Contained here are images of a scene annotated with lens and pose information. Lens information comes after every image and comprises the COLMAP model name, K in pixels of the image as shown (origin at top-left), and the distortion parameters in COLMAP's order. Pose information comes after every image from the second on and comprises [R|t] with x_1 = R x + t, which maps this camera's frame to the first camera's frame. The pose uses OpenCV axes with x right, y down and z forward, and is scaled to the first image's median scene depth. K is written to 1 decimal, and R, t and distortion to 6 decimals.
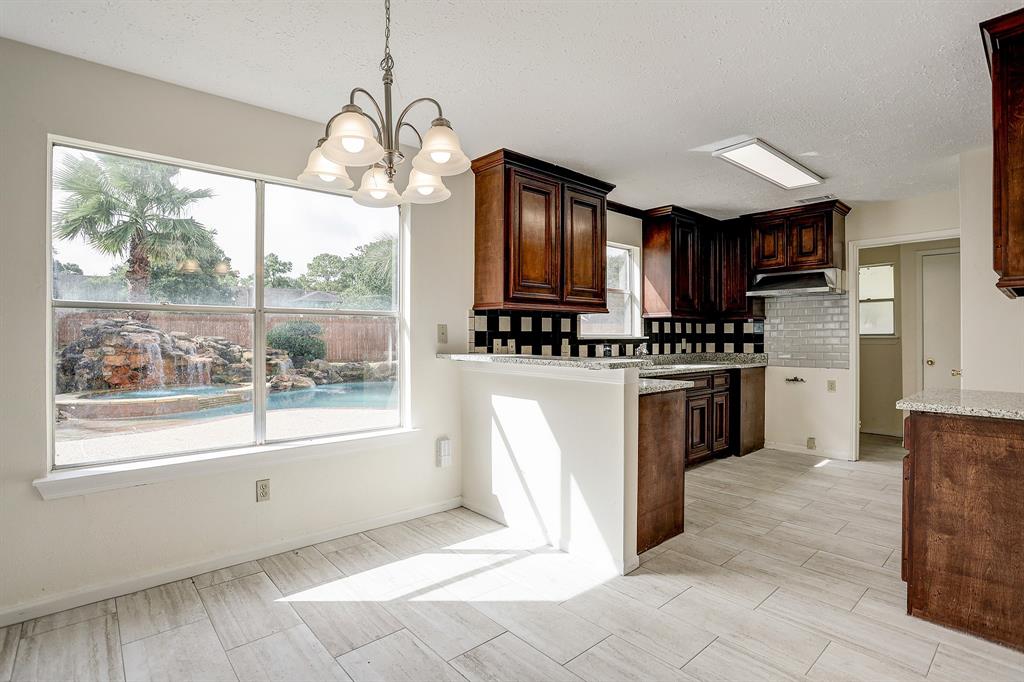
lens RADIAL K [[502.9, 0, 509.2], [0, 502.9, 339.1], [0, 0, 1]] dist [-0.006670, 0.001897]
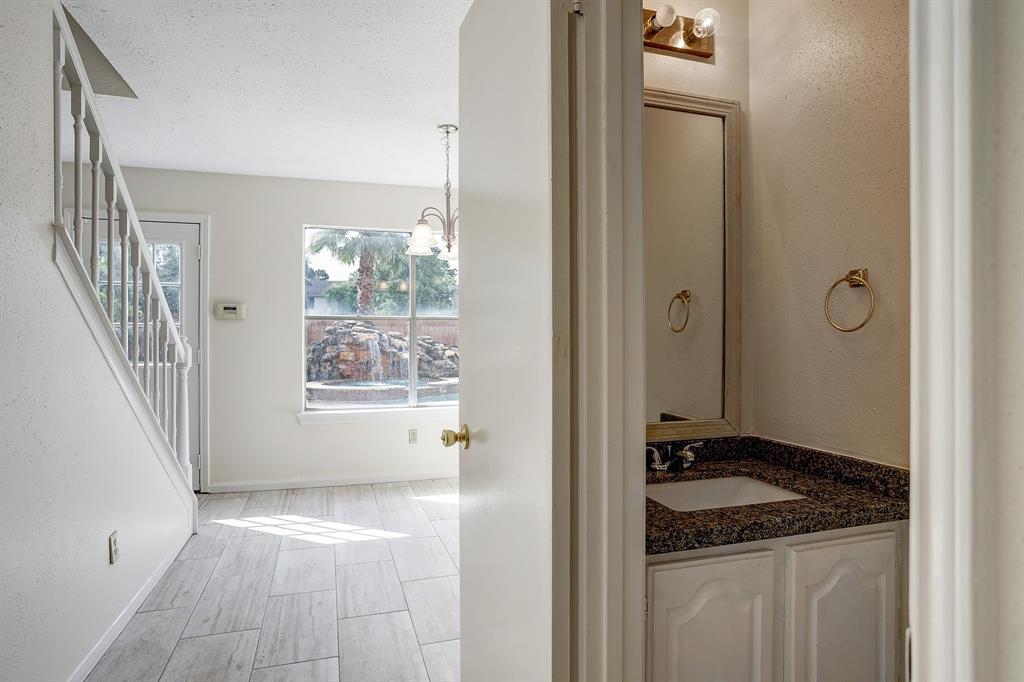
lens RADIAL K [[606.8, 0, 514.6], [0, 606.8, 337.2], [0, 0, 1]] dist [-0.003966, -0.000529]
pose [[0.916842, -0.000900, -0.399249, 0.160258], [0.000282, 0.999999, -0.001608, 0.000384], [0.399250, 0.001362, 0.916841, -0.172086]]
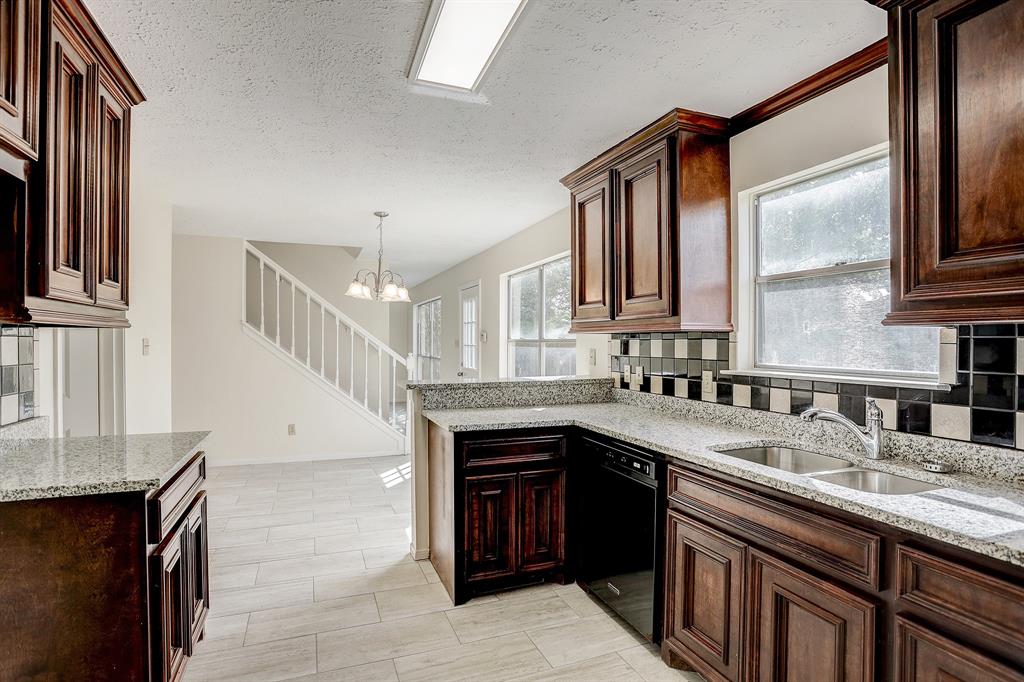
lens RADIAL K [[502.9, 0, 510.0], [0, 502.9, 342.3], [0, 0, 1]] dist [-0.006670, 0.001897]
pose [[-0.331323, 0.000453, -0.943517, 0.384085], [-0.008332, 0.999959, 0.003405, -0.017956], [0.943481, 0.008989, -0.331305, 0.475445]]
